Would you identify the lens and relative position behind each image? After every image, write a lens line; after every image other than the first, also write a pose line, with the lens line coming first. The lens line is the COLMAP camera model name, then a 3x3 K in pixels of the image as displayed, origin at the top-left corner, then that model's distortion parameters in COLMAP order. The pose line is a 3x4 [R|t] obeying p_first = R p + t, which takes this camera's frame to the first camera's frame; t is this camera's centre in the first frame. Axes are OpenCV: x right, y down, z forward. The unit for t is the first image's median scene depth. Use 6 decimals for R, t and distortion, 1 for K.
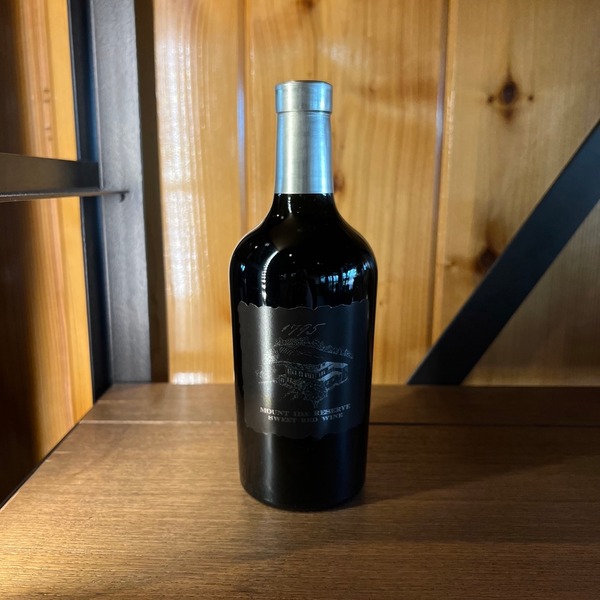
lens RADIAL K [[603.6, 0, 301.1], [0, 603.6, 302.5], [0, 0, 1]] dist [-0.017422, -0.037014]
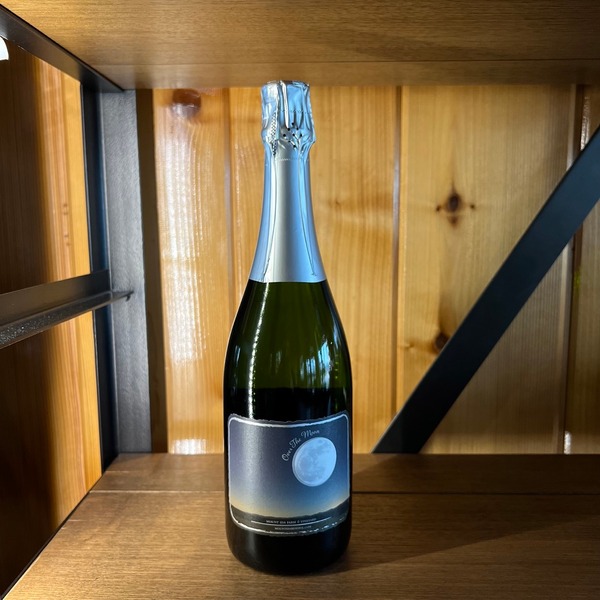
lens RADIAL K [[593.9, 0, 300.0], [0, 593.9, 300.0], [0, 0, 1]] dist [-0.006632, -0.030952]
pose [[0.999813, -0.010312, -0.016344, 0.062683], [0.009183, 0.997662, -0.067721, -0.084500], [0.017004, 0.067558, 0.997570, -0.166658]]
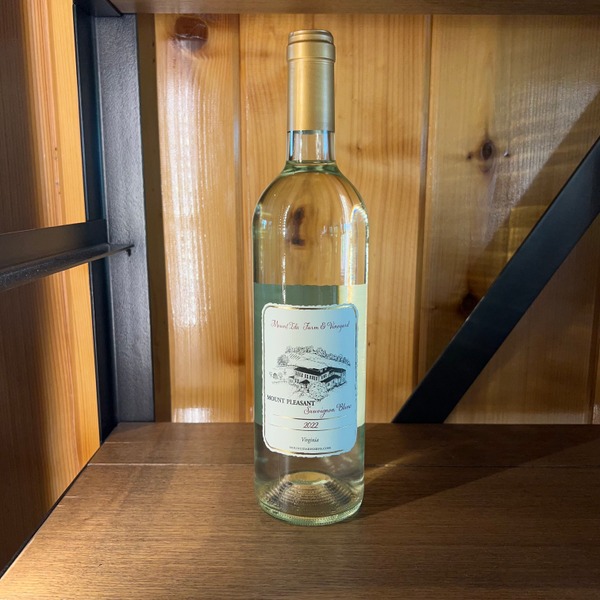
lens RADIAL K [[593.9, 0, 300.0], [0, 593.9, 300.0], [0, 0, 1]] dist [-0.006632, -0.030952]
pose [[0.999991, -0.003998, 0.001652, 0.009419], [0.004029, 0.999807, -0.019241, -0.064031], [-0.001575, 0.019248, 0.999814, -0.058780]]
